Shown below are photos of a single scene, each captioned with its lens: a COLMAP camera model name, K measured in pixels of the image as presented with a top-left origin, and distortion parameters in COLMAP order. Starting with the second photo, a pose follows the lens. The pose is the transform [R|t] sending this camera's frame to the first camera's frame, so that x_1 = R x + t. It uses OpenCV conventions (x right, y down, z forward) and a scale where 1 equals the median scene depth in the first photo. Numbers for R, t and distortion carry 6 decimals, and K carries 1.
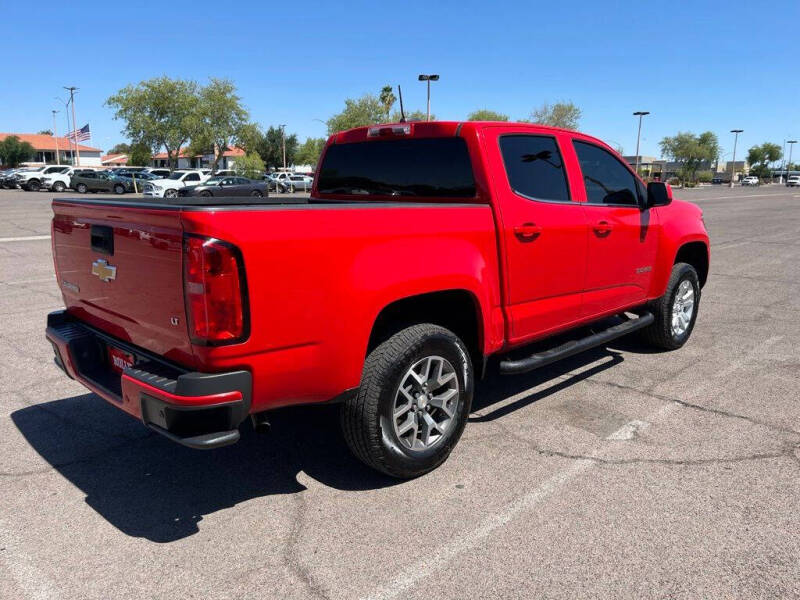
lens RADIAL K [[623.2, 0, 409.6], [0, 623.2, 300.5], [0, 0, 1]] dist [0.081804, -0.128136]
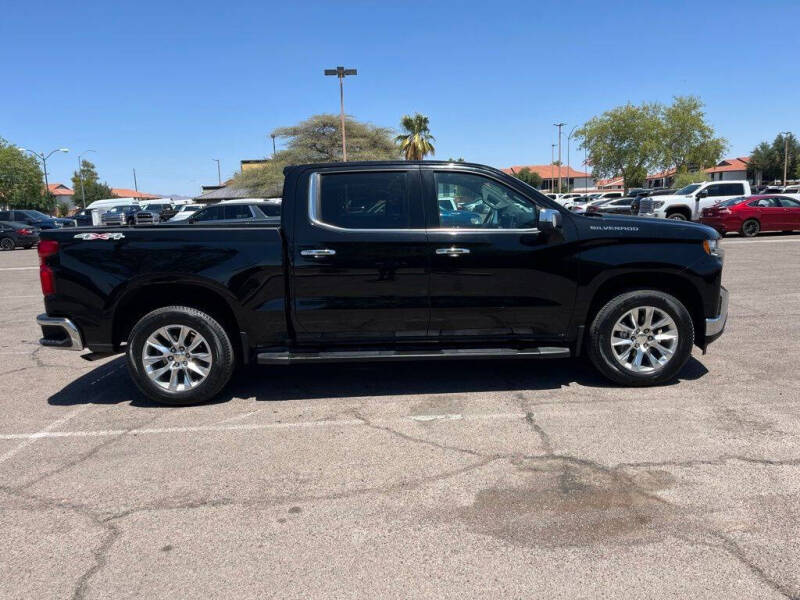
lens RADIAL K [[631.1, 0, 400.0], [0, 631.1, 300.0], [0, 0, 1]] dist [0.076689, -0.118564]
pose [[0.688124, 0.076297, -0.721570, 0.103270], [-0.097589, 0.995153, 0.012159, -0.003234], [0.719000, 0.062050, 0.692234, 0.004146]]
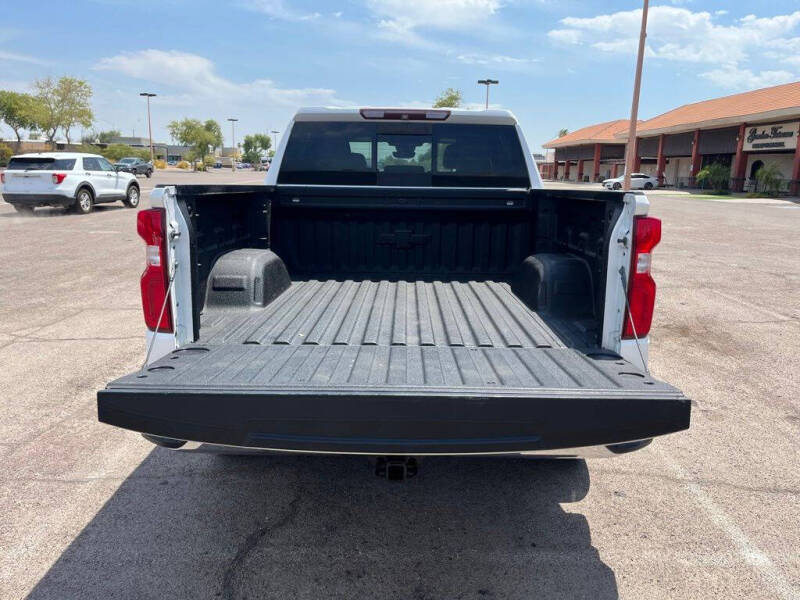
lens RADIAL K [[623.2, 0, 409.6], [0, 623.2, 300.5], [0, 0, 1]] dist [0.081804, -0.128136]
pose [[0.698556, -0.136576, 0.702401, -0.085033], [0.115979, 0.990247, 0.077200, -0.006190], [-0.706094, 0.027535, 0.707583, 0.017243]]
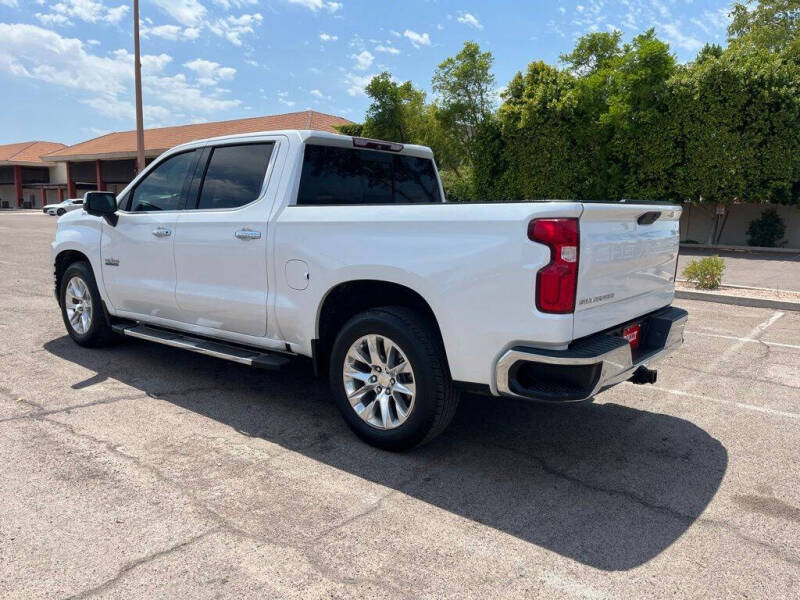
lens RADIAL K [[623.2, 0, 409.6], [0, 623.2, 300.5], [0, 0, 1]] dist [0.081804, -0.128136]
pose [[-0.130398, -0.150113, 0.980032, -0.130450], [0.162553, 0.971859, 0.170489, -0.018497], [-0.978045, 0.181539, -0.102328, 0.097952]]
